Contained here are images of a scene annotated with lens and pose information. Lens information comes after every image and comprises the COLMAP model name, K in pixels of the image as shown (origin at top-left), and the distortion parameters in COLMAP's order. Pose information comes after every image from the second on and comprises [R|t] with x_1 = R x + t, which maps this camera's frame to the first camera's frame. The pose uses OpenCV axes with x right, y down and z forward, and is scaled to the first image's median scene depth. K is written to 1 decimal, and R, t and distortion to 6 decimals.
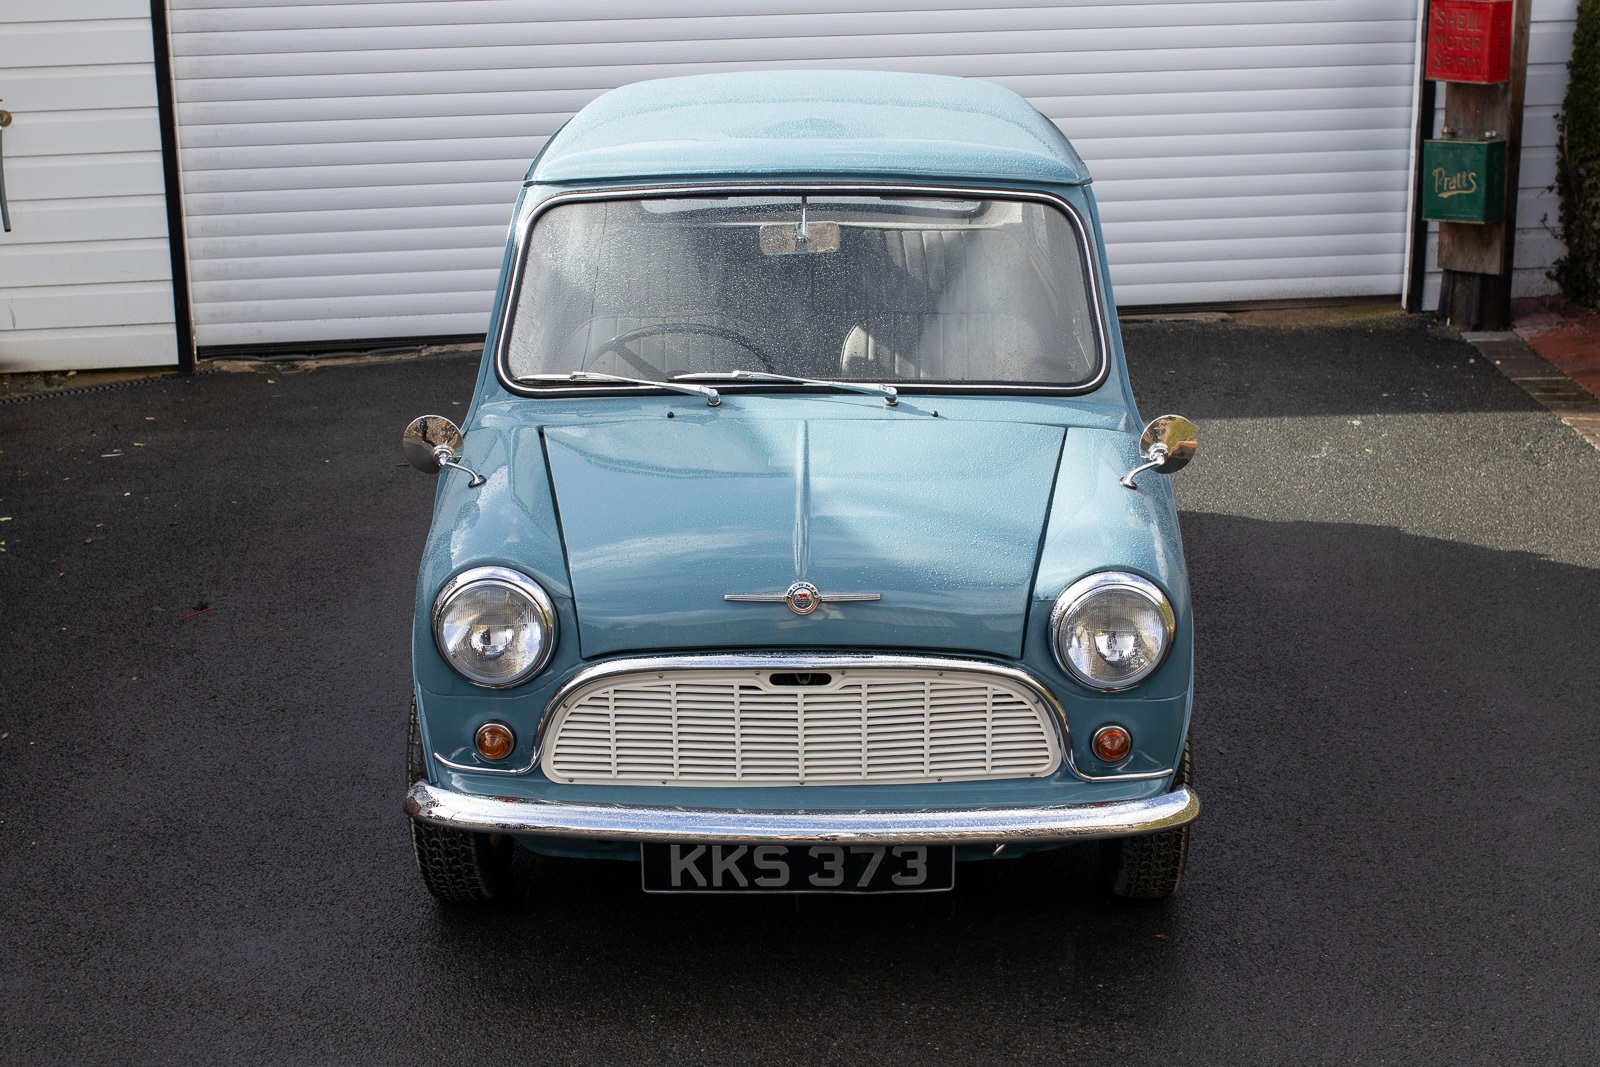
lens RADIAL K [[2517.3, 0, 805.2], [0, 2517.3, 537.5], [0, 0, 1]] dist [-0.047196, 0.000000]
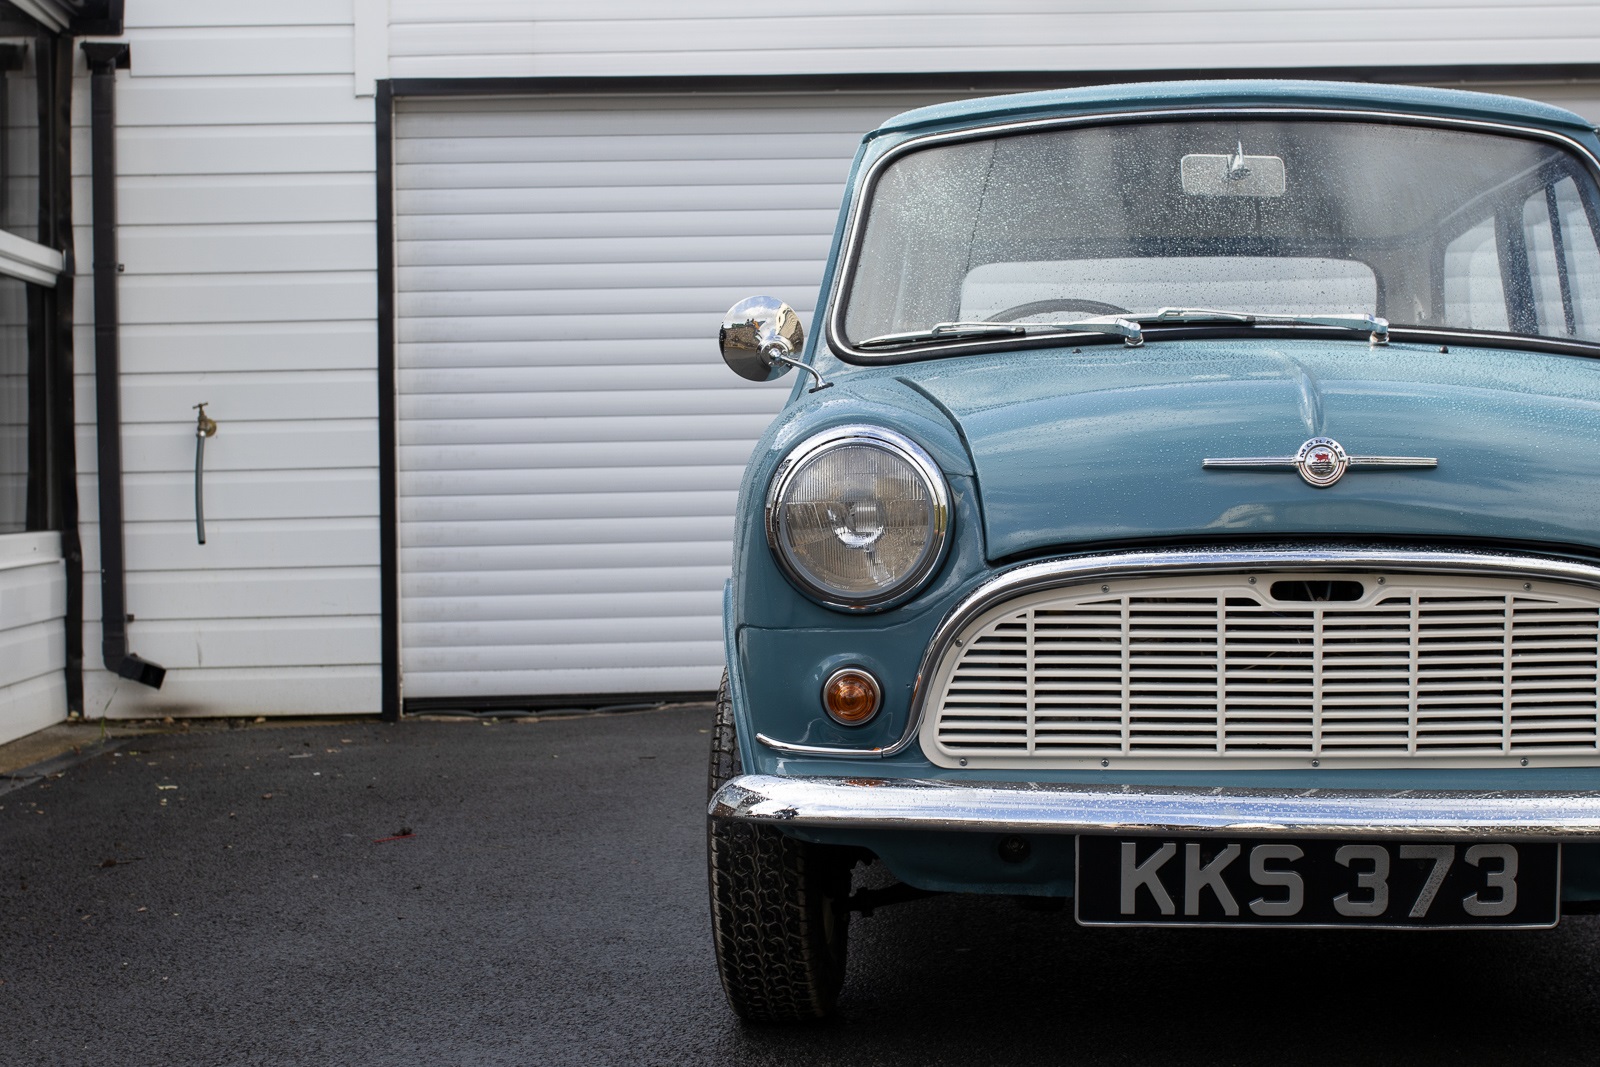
lens RADIAL K [[2517.3, 0, 813.6], [0, 2517.3, 521.9], [0, 0, 1]] dist [-0.047196, 0.000000]
pose [[0.997526, 0.003230, -0.070227, -0.086924], [-0.021941, 0.963349, -0.267352, 0.216389], [0.066790, 0.268231, 0.961036, 0.342325]]
